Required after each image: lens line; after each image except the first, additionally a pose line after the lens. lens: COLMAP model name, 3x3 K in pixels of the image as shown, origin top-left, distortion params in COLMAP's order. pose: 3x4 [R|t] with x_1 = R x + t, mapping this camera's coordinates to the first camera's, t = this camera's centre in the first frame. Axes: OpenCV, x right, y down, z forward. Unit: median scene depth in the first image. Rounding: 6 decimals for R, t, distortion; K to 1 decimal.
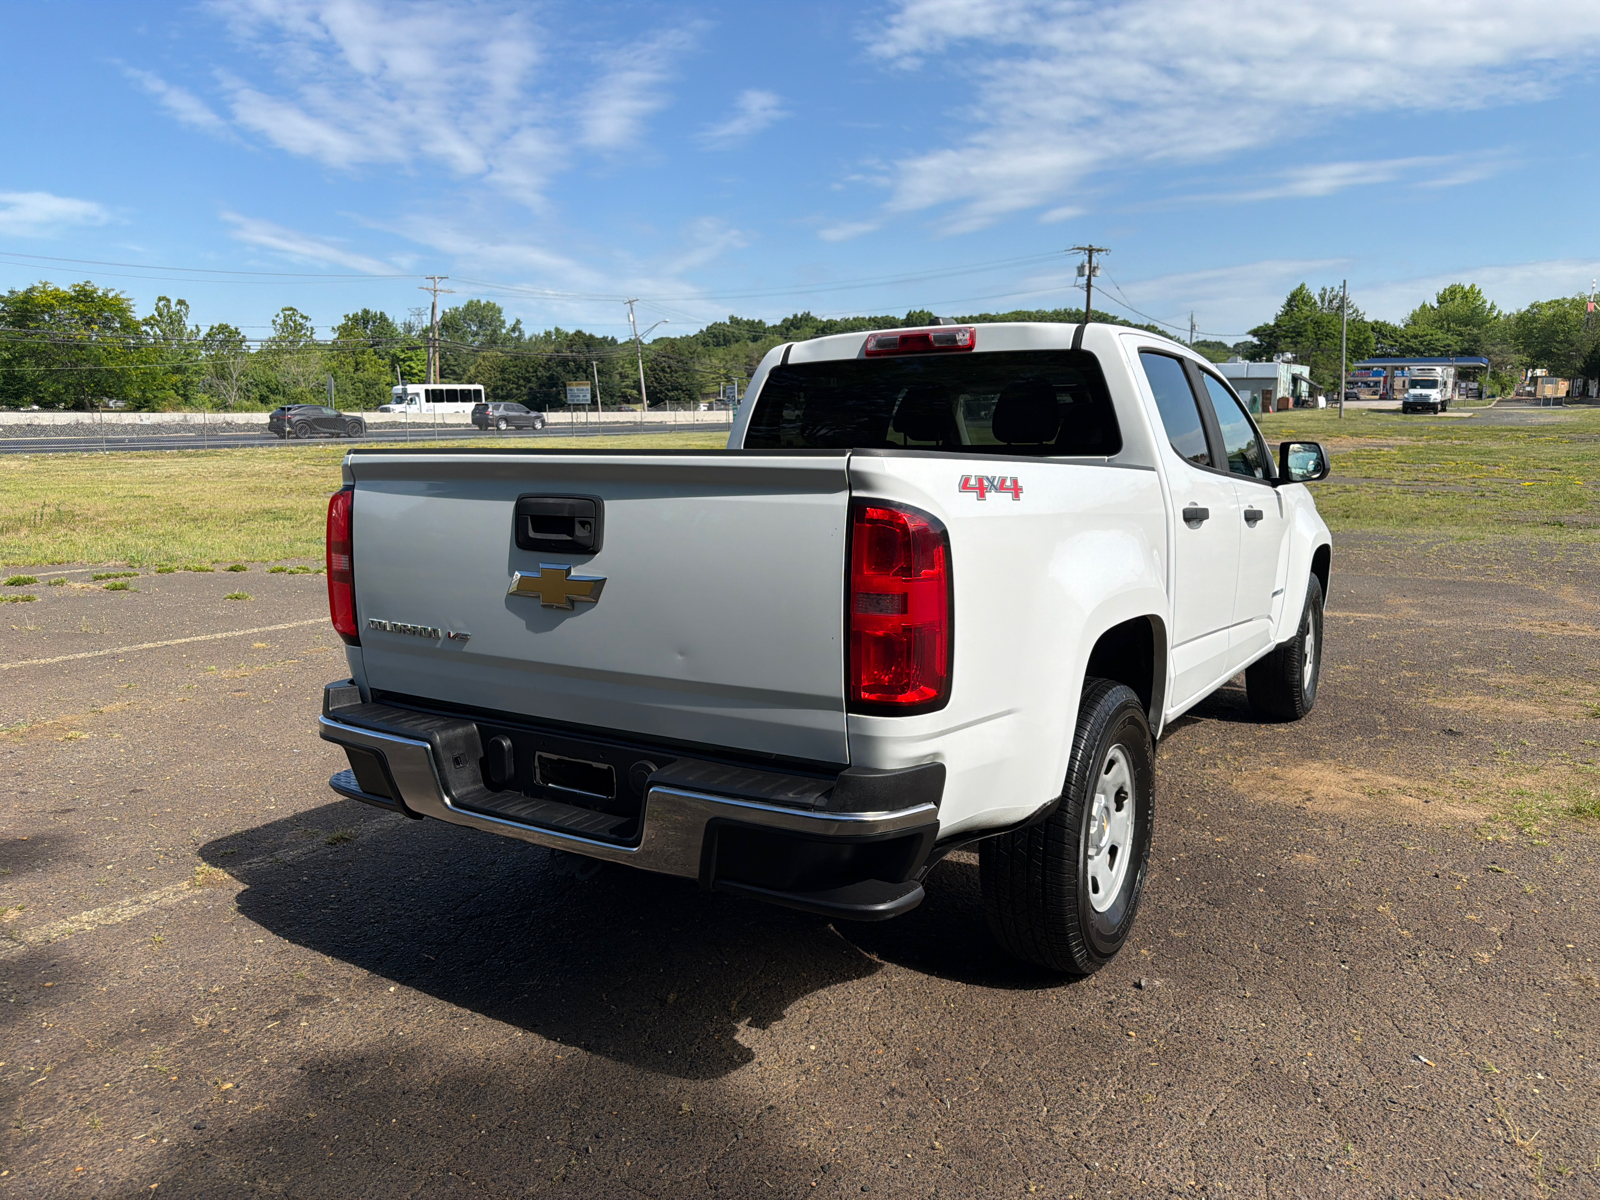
lens RADIAL K [[1131.3, 0, 821.4], [0, 1131.3, 597.9], [0, 0, 1]] dist [0.037458, -0.045040]
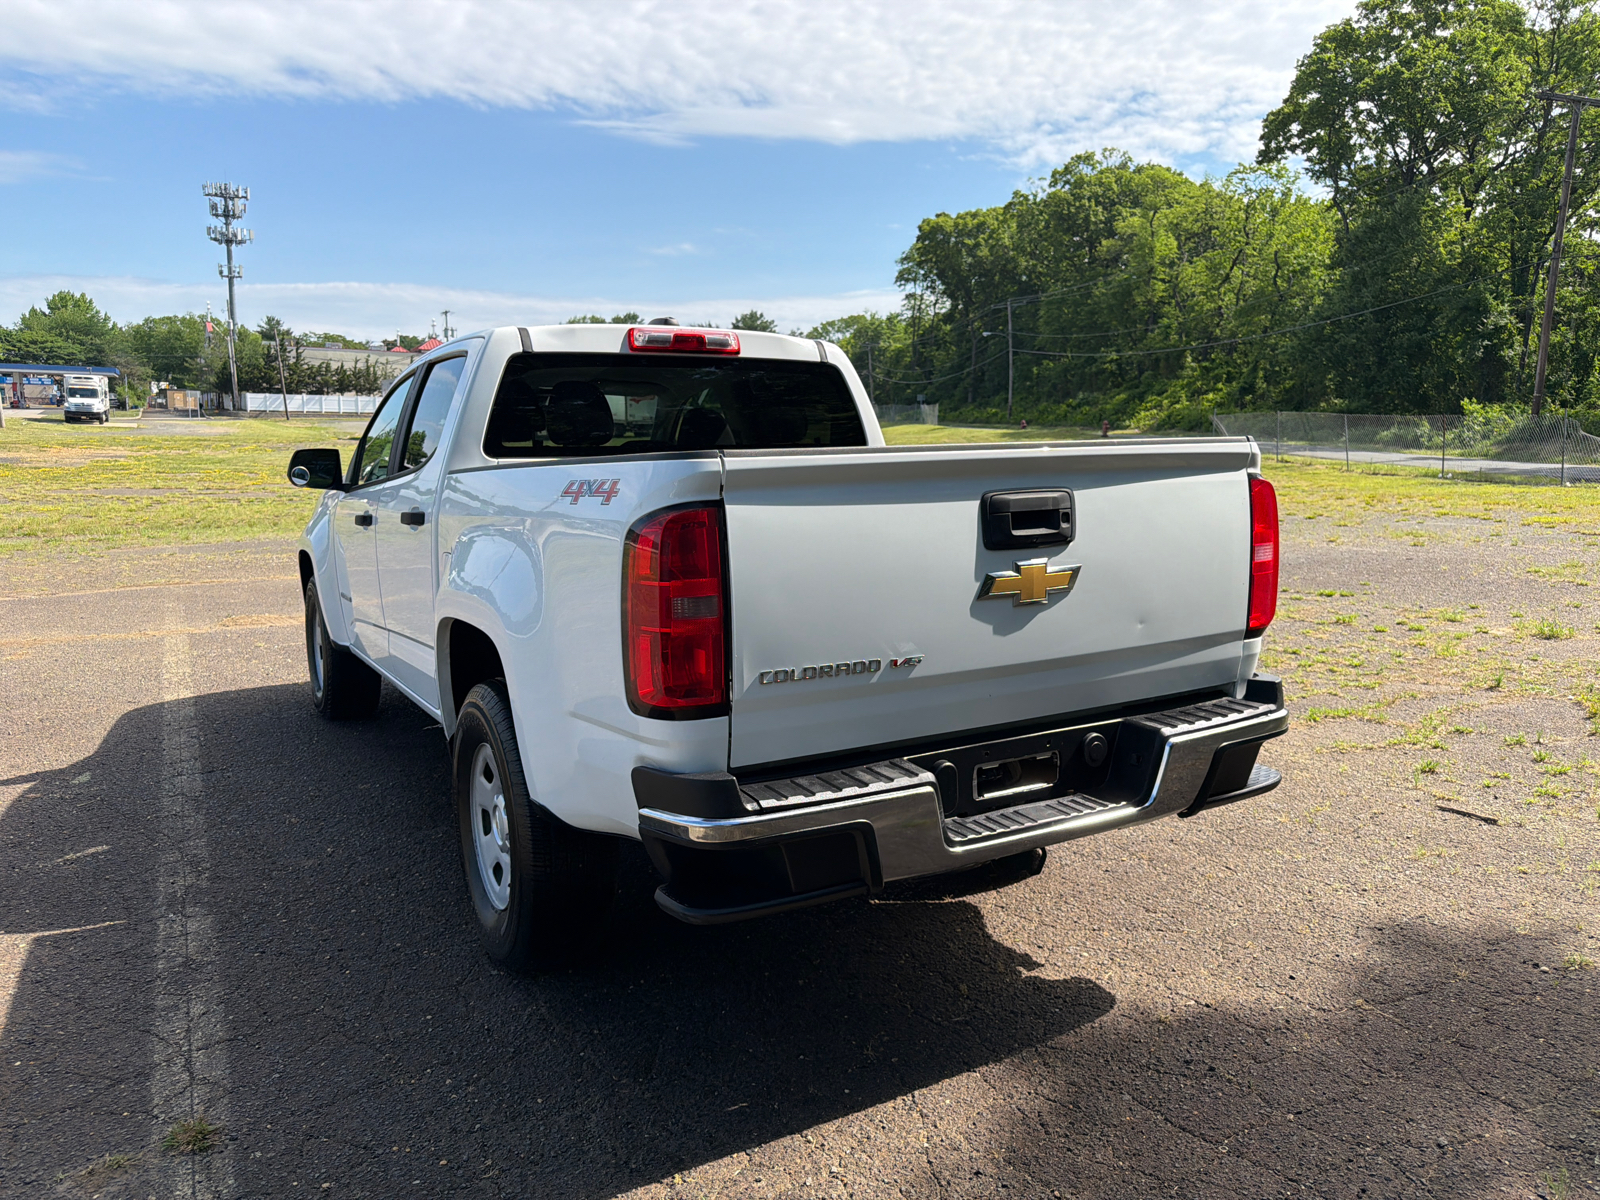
lens RADIAL K [[1131.3, 0, 799.6], [0, 1131.3, 593.8], [0, 0, 1]] dist [0.037458, -0.045040]
pose [[0.467069, -0.119231, 0.876145, -0.790672], [0.131223, 0.989241, 0.064668, -0.060238], [-0.874430, 0.084766, 0.477690, 0.466743]]
